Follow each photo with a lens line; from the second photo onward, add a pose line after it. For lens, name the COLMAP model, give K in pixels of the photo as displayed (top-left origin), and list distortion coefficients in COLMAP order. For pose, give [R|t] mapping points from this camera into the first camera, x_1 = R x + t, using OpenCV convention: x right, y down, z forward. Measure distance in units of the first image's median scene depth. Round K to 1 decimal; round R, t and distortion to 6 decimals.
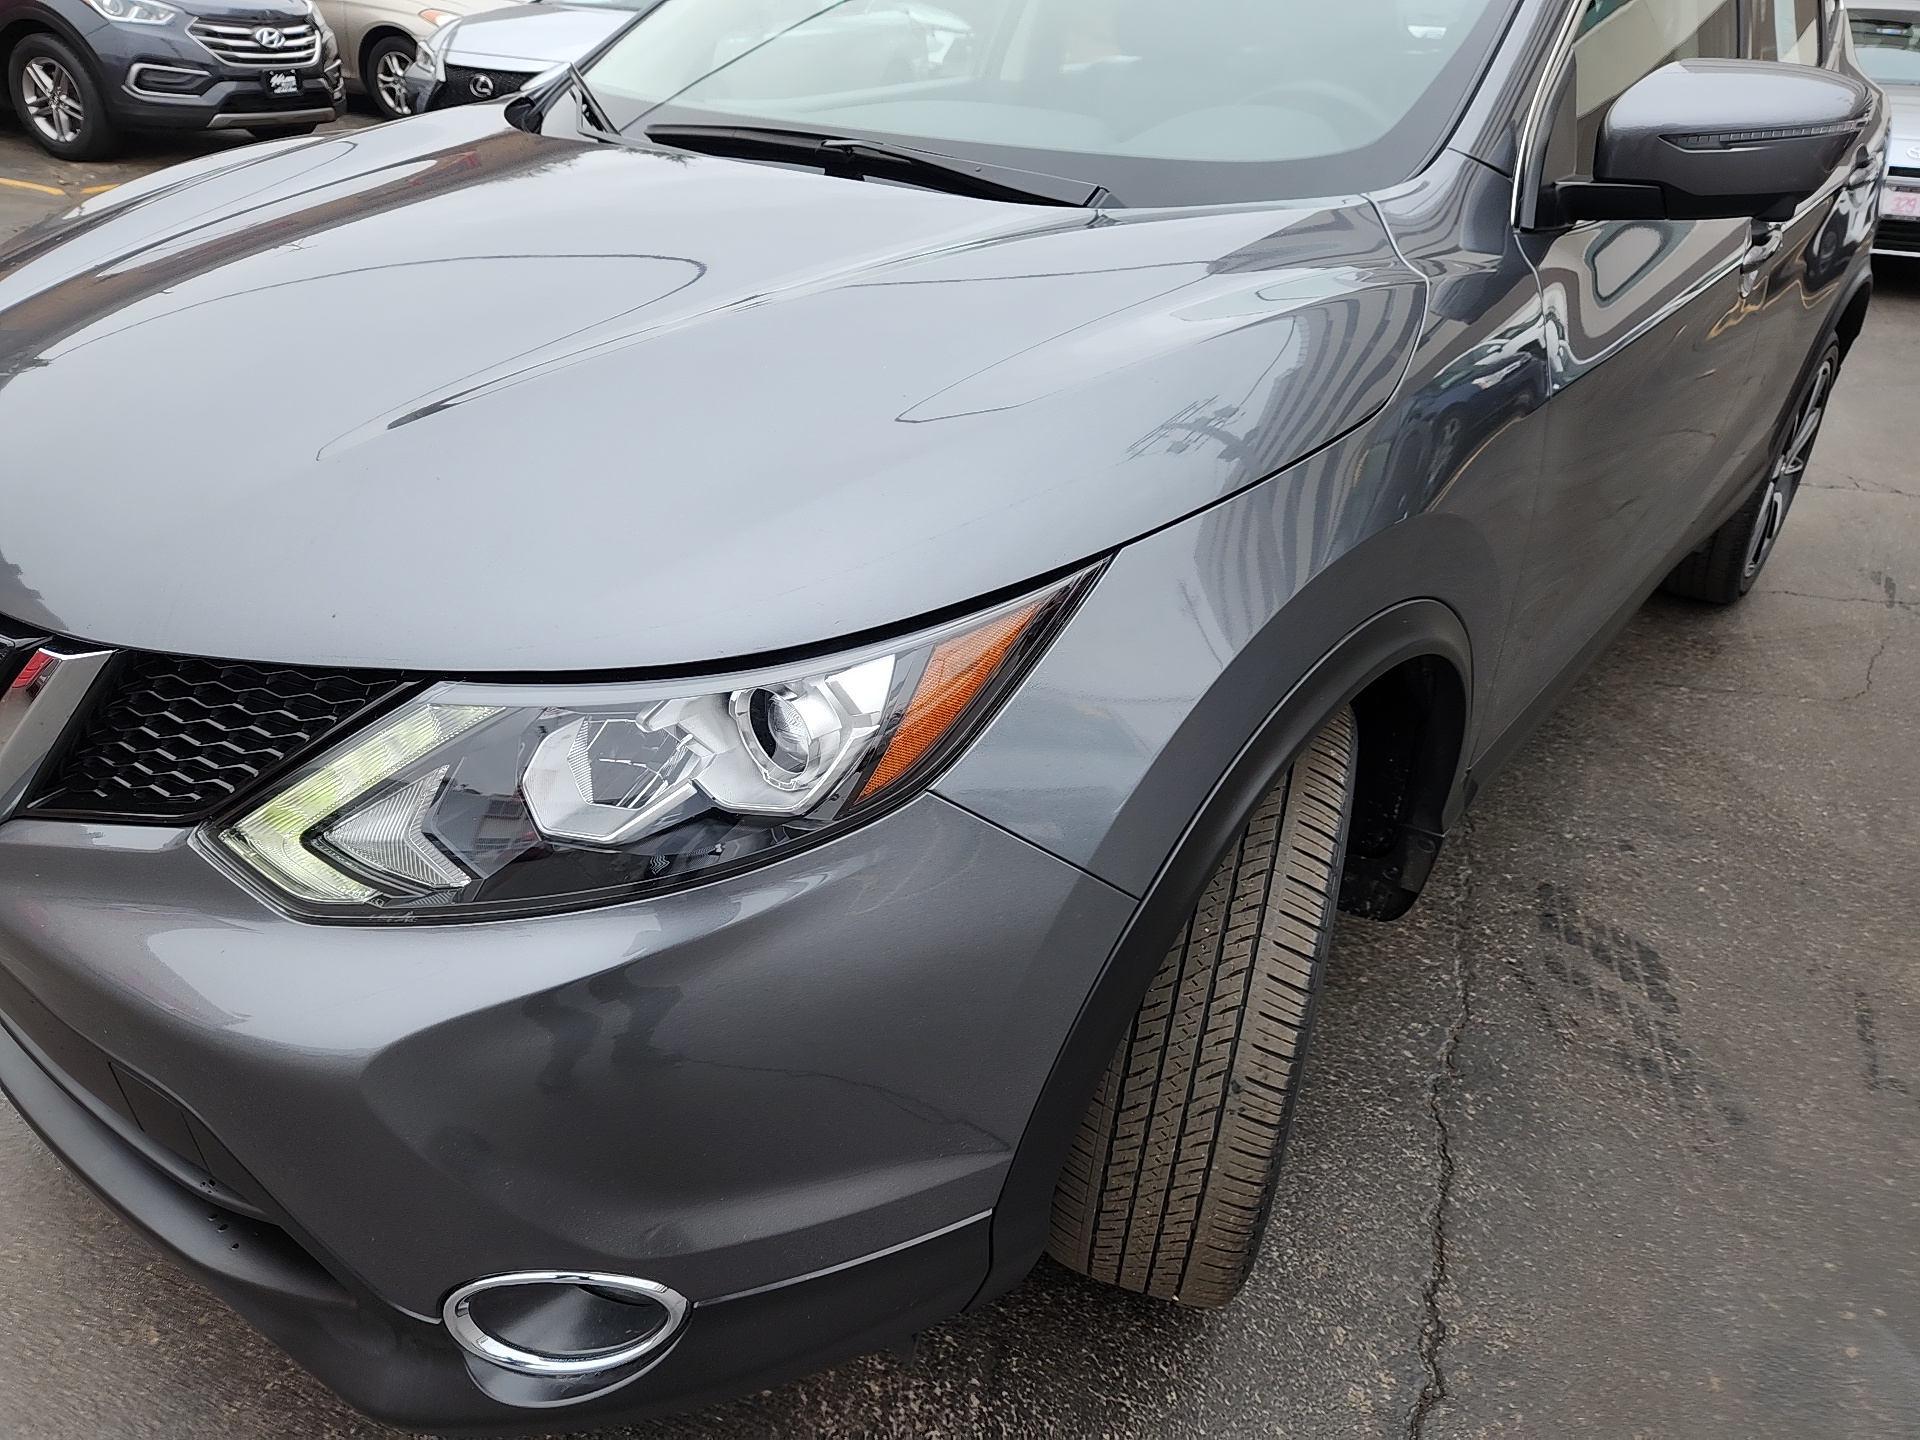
lens RADIAL K [[1323.5, 0, 961.1], [0, 1323.5, 736.4], [0, 0, 1]] dist [0.073375, -0.065583]
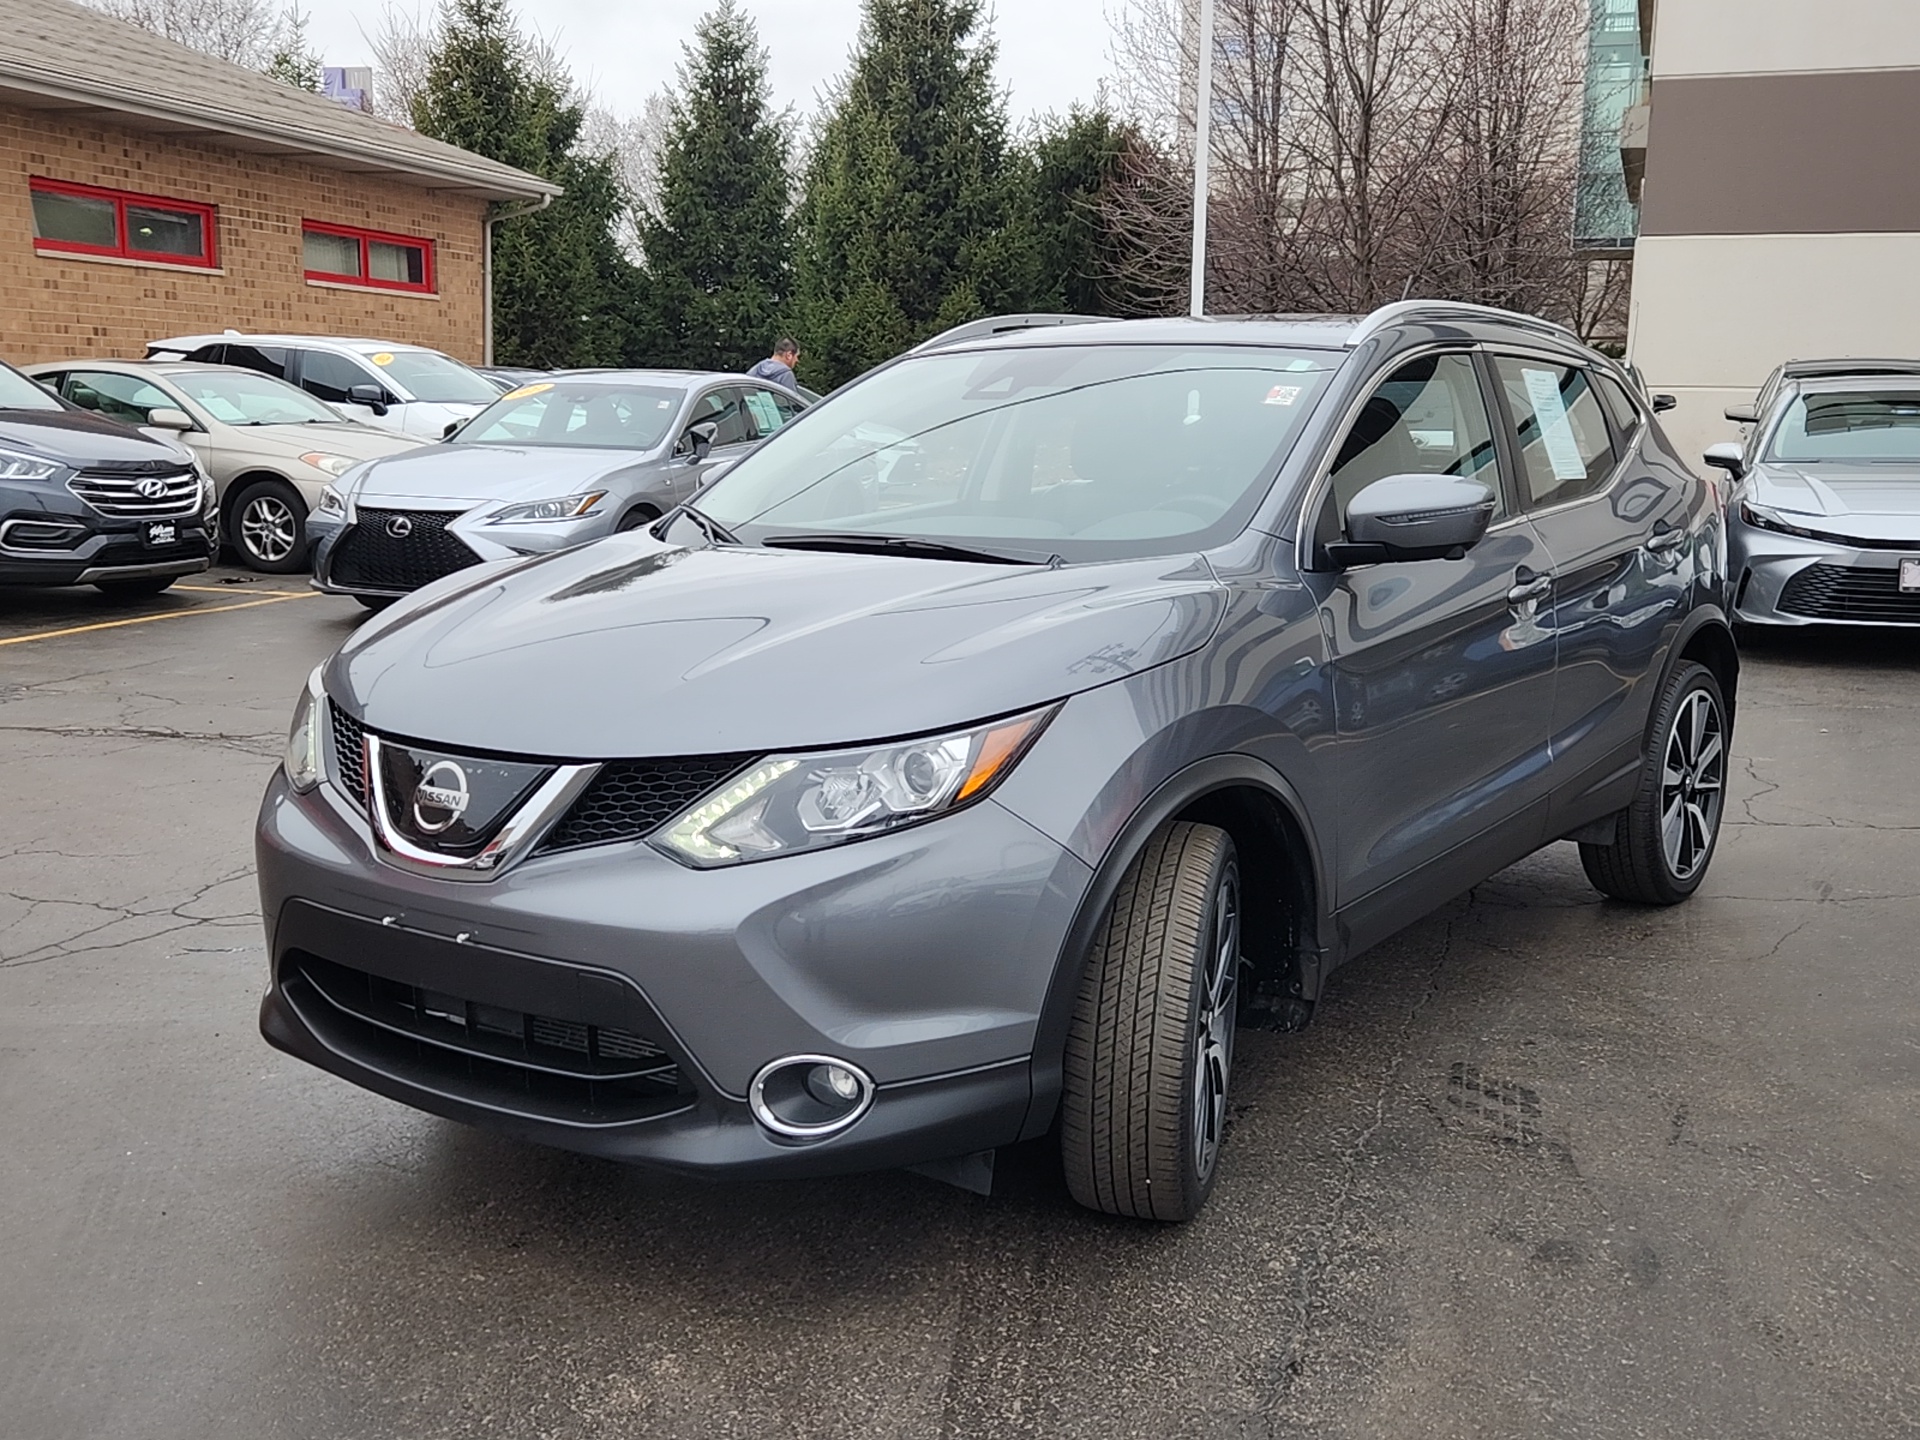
lens RADIAL K [[1968.6, 0, 1007.7], [0, 1968.6, 718.4], [0, 0, 1]] dist [0.180127, -0.321792]
pose [[0.997809, -0.045755, 0.047796, -0.038760], [0.059155, 0.940495, -0.334620, 0.274042], [-0.029641, 0.336714, 0.941140, -0.571473]]
